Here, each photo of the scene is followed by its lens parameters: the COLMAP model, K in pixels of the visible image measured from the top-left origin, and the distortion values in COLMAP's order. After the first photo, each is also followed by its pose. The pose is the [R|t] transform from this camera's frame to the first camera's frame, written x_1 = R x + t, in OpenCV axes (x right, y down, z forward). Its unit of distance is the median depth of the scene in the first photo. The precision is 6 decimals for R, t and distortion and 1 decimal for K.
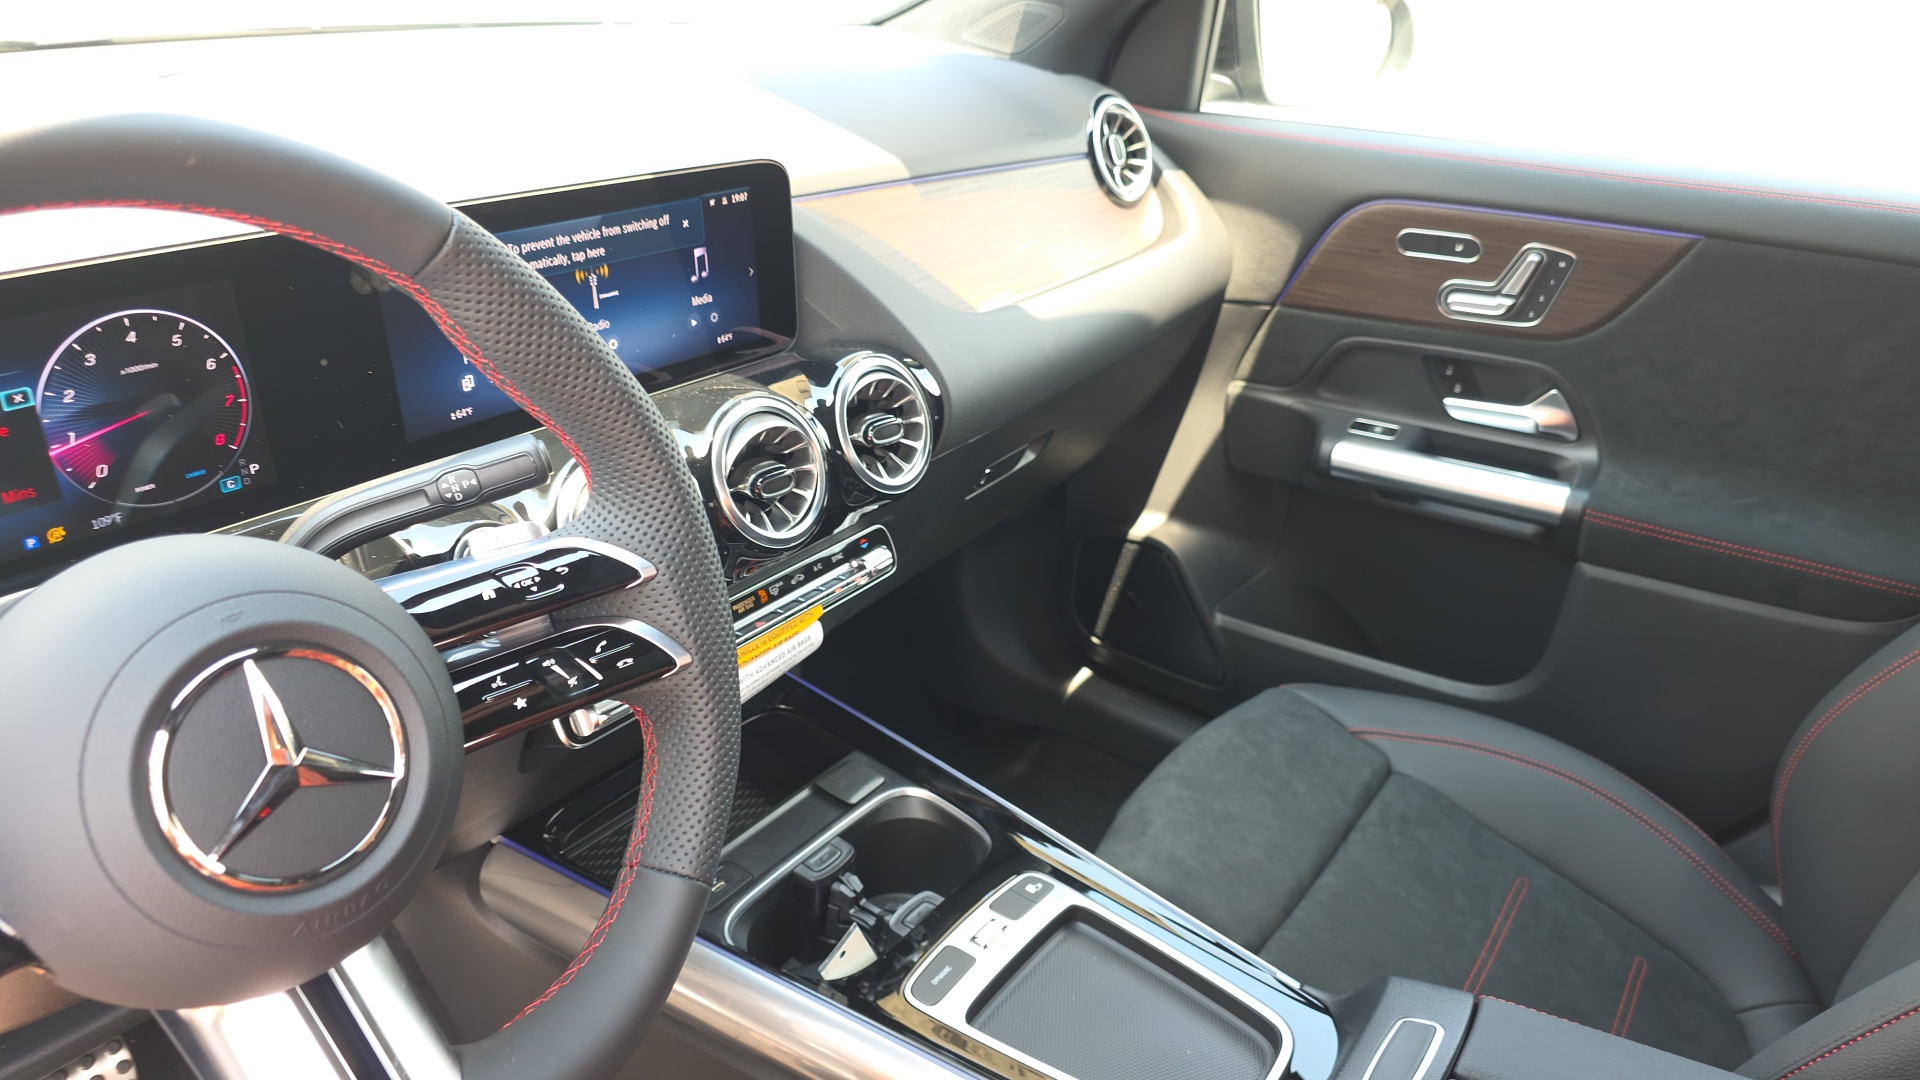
lens RADIAL K [[1310.6, 0, 963.3], [0, 1310.6, 547.8], [0, 0, 1]] dist [-0.002329, -0.003862]
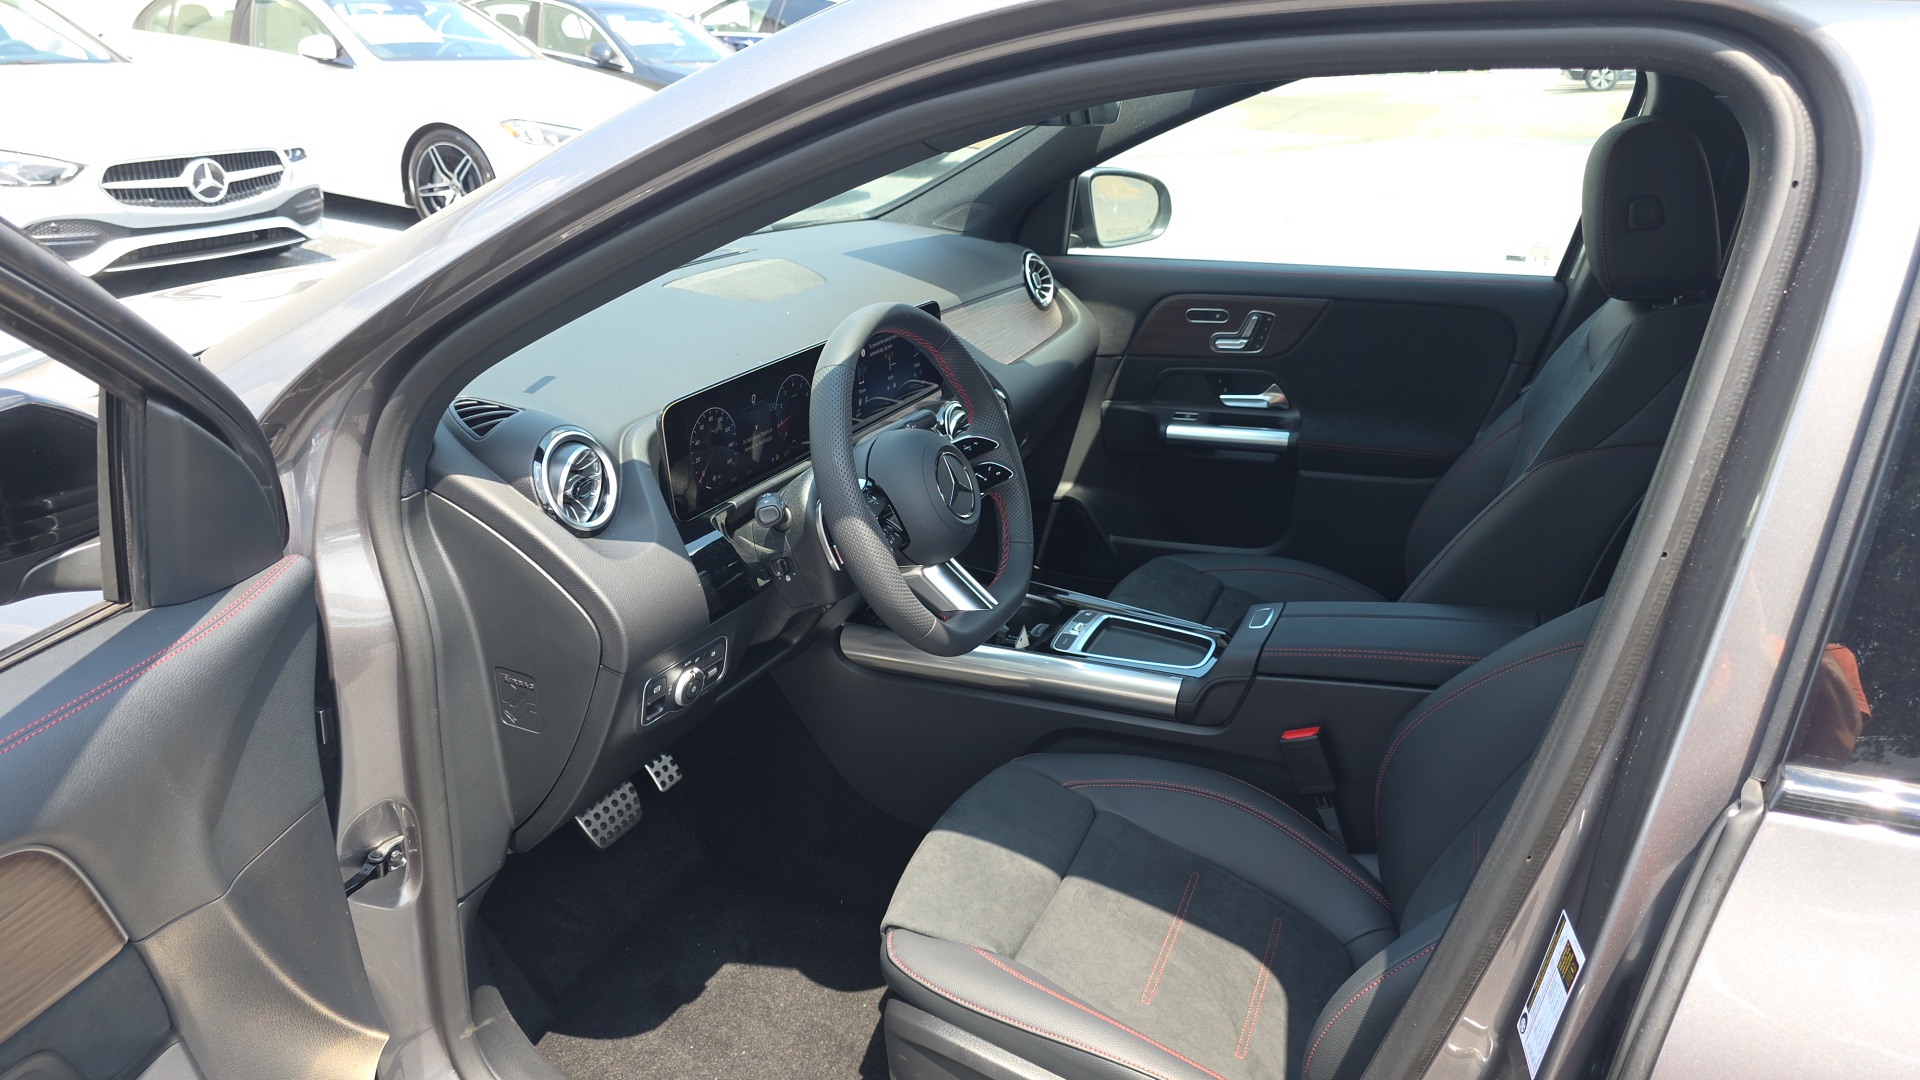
lens RADIAL K [[1322.0, 0, 950.7], [0, 1322.0, 538.7], [0, 0, 1]] dist [0.062928, -0.091962]
pose [[0.976147, -0.112871, 0.185465, -0.556893], [0.128458, 0.988931, -0.074258, 0.261805], [-0.175030, 0.096311, 0.979841, -1.121962]]
